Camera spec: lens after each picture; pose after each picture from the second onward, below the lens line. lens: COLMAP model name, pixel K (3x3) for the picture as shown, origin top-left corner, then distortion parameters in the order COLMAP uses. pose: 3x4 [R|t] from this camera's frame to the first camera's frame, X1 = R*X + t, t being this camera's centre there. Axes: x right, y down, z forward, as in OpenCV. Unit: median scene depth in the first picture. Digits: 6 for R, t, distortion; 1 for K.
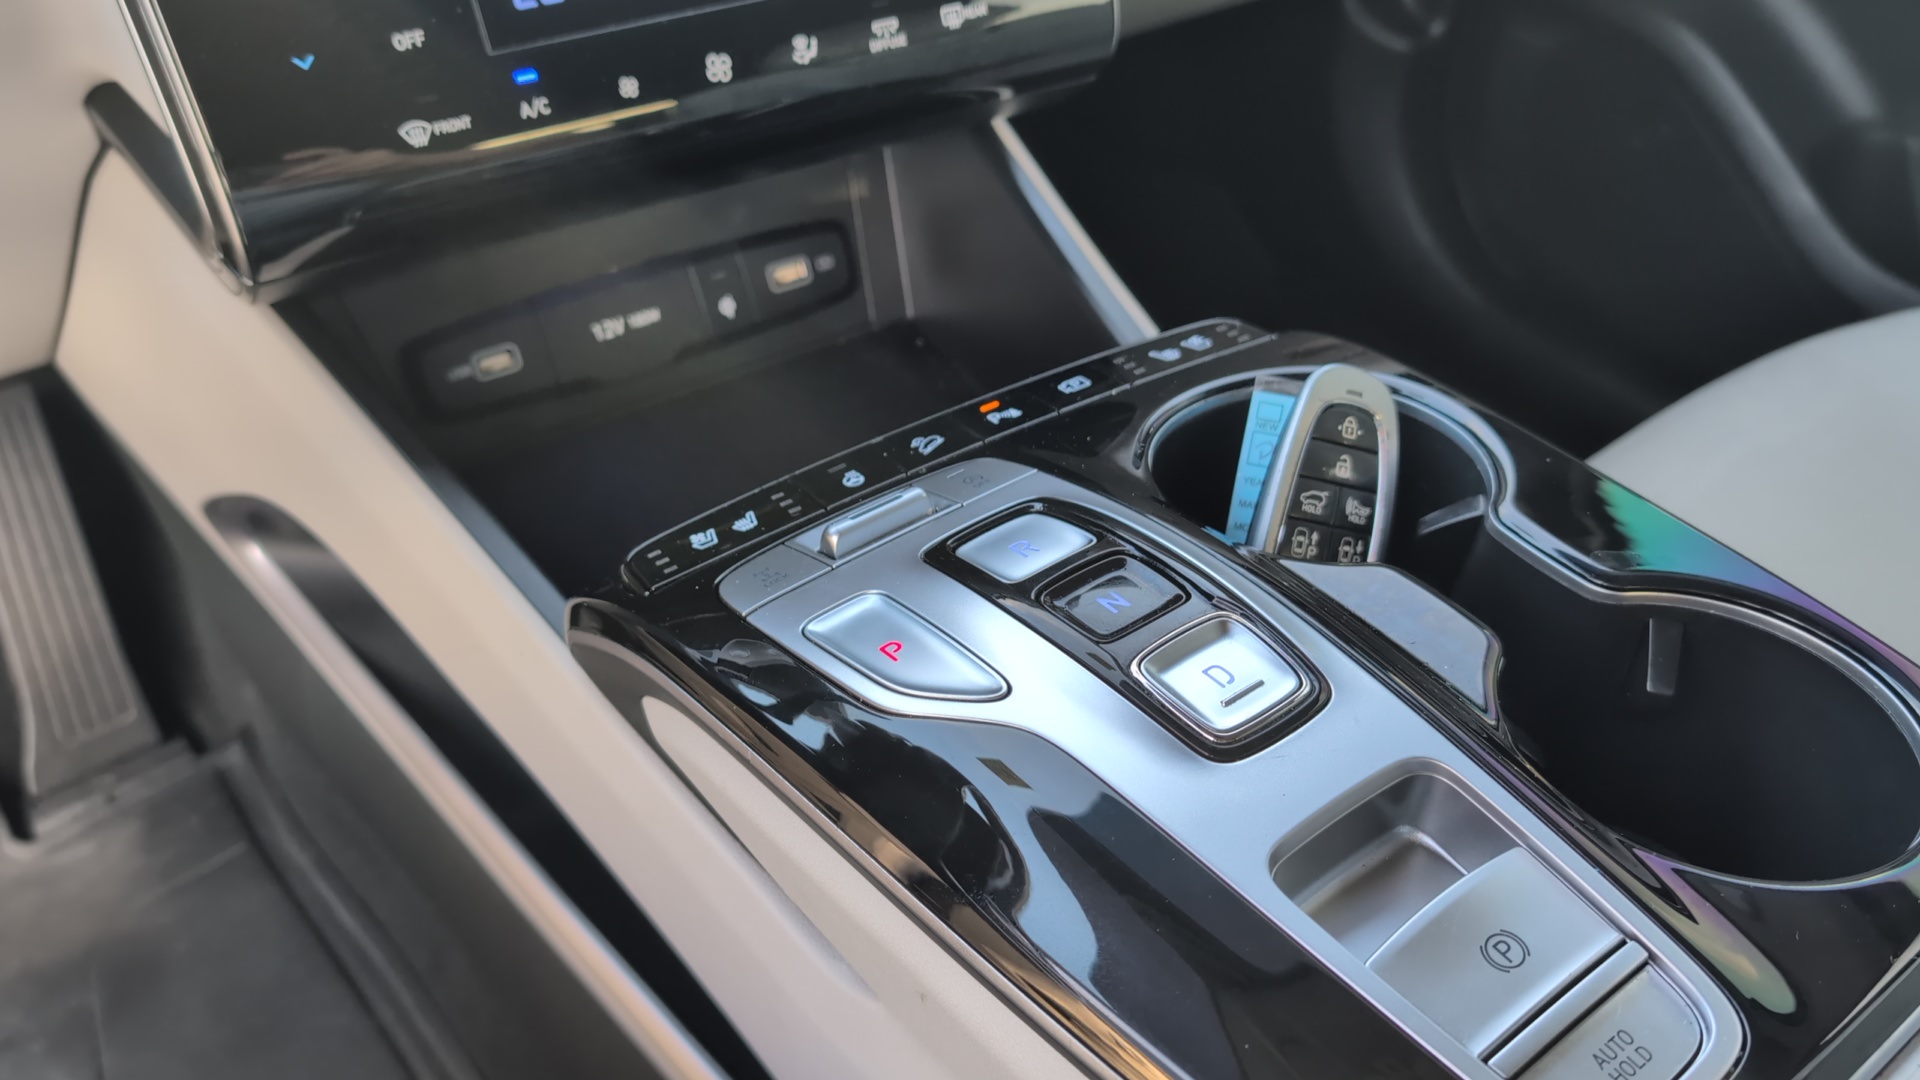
lens RADIAL K [[1629.2, 0, 960.0], [0, 1629.2, 540.0], [0, 0, 1]] dist [0.058172, -0.105305]
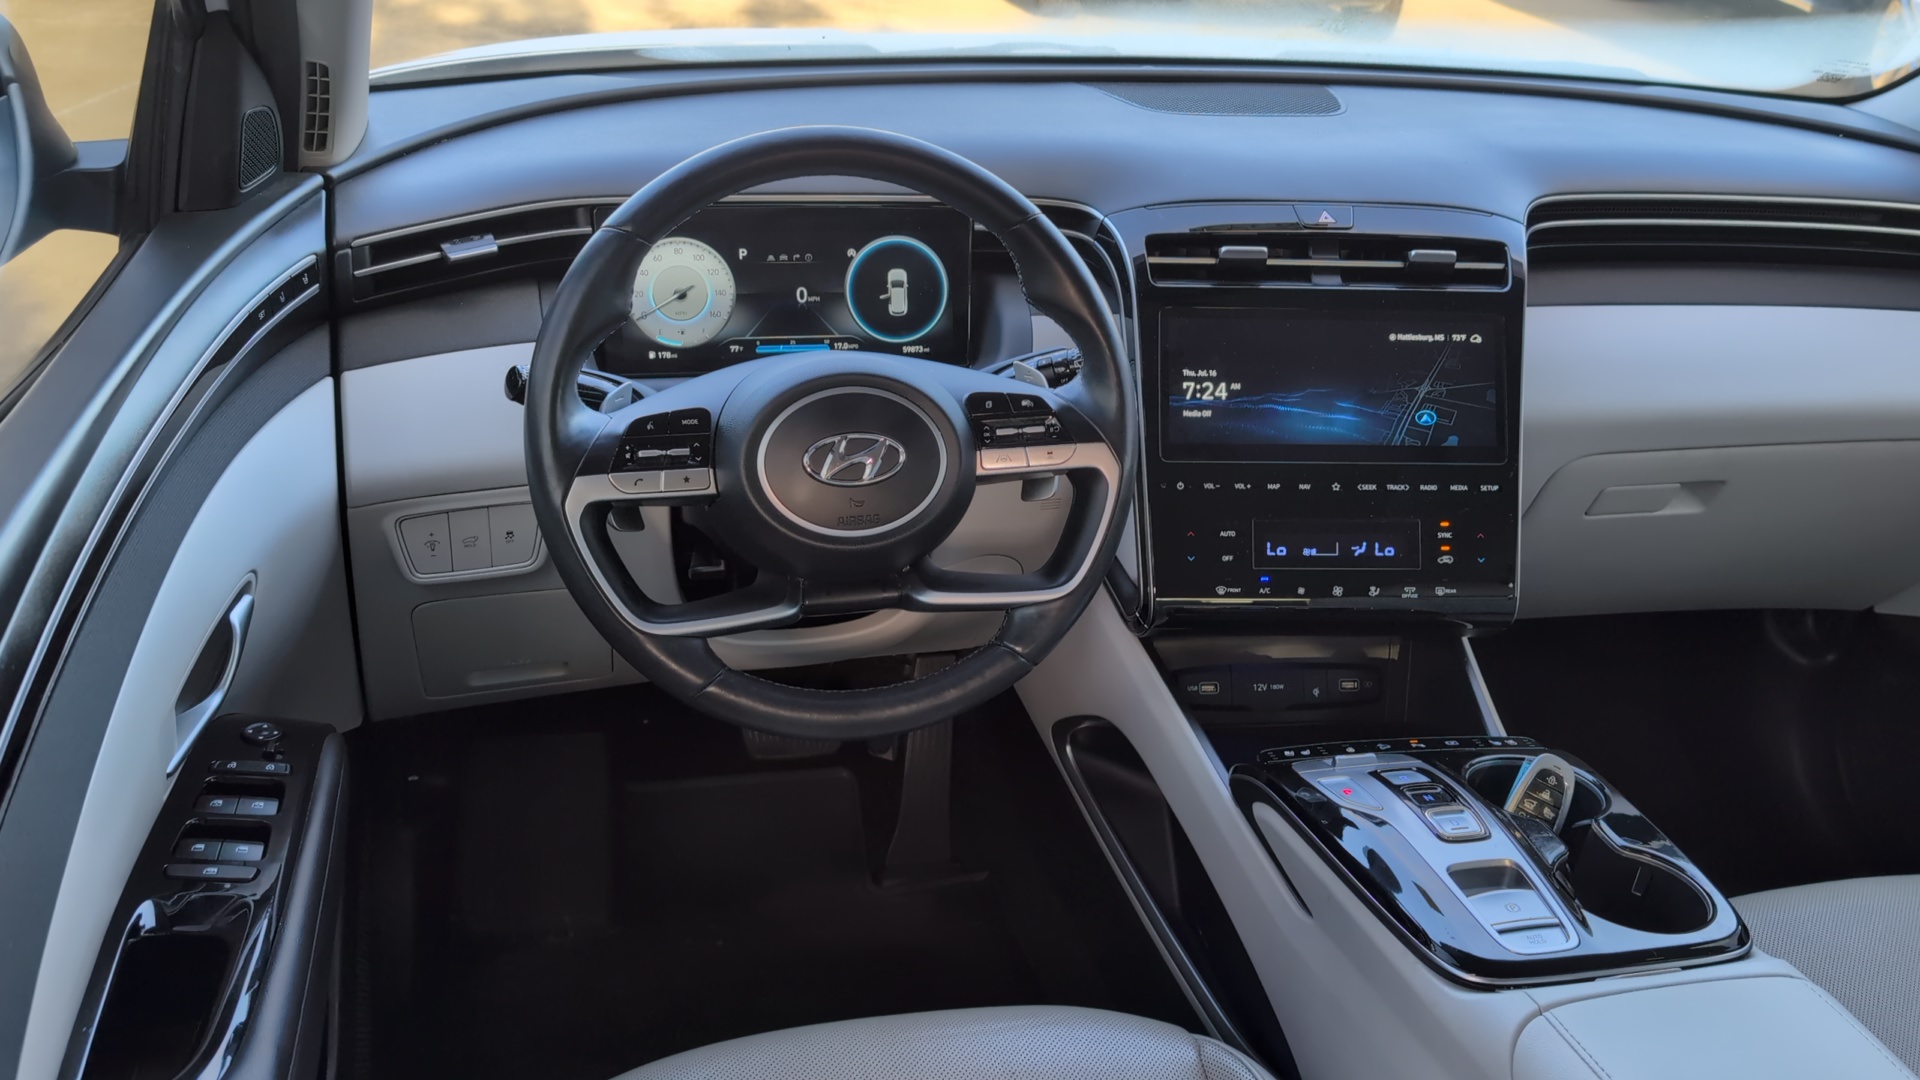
lens RADIAL K [[1629.2, 0, 960.0], [0, 1629.2, 540.0], [0, 0, 1]] dist [0.058172, -0.105305]
pose [[0.908854, 0.203659, -0.364015, 0.247056], [-0.296489, 0.929268, -0.220353, 0.404743], [0.293391, 0.308195, 0.904952, -1.626789]]
